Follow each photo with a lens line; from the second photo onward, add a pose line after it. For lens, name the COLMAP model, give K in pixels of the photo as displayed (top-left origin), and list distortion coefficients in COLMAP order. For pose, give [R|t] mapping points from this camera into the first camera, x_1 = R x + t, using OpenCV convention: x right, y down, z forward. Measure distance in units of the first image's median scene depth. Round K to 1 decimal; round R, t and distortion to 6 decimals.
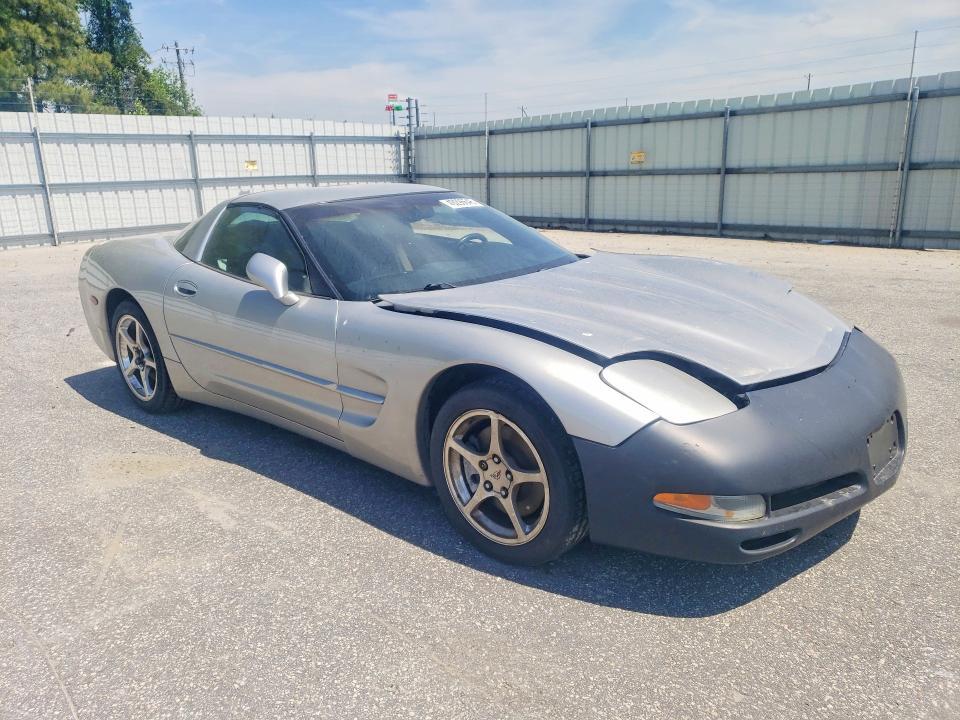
lens RADIAL K [[731.6, 0, 480.0], [0, 731.6, 360.0], [0, 0, 1]] dist [0.001299, 0.007388]
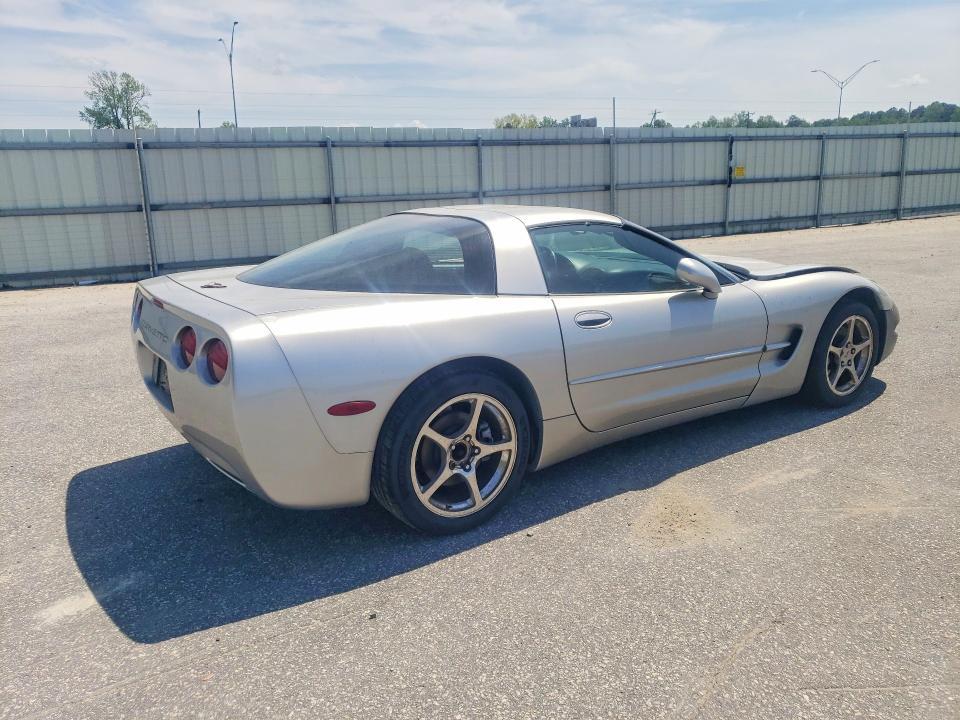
lens RADIAL K [[703.1, 0, 480.0], [0, 703.1, 360.0], [0, 0, 1]] dist [-0.008200, -0.003441]
pose [[0.262765, -0.203996, 0.943048, -1.158514], [0.260489, 0.956099, 0.134239, -0.182034], [-0.929032, 0.210380, 0.304368, 0.854400]]
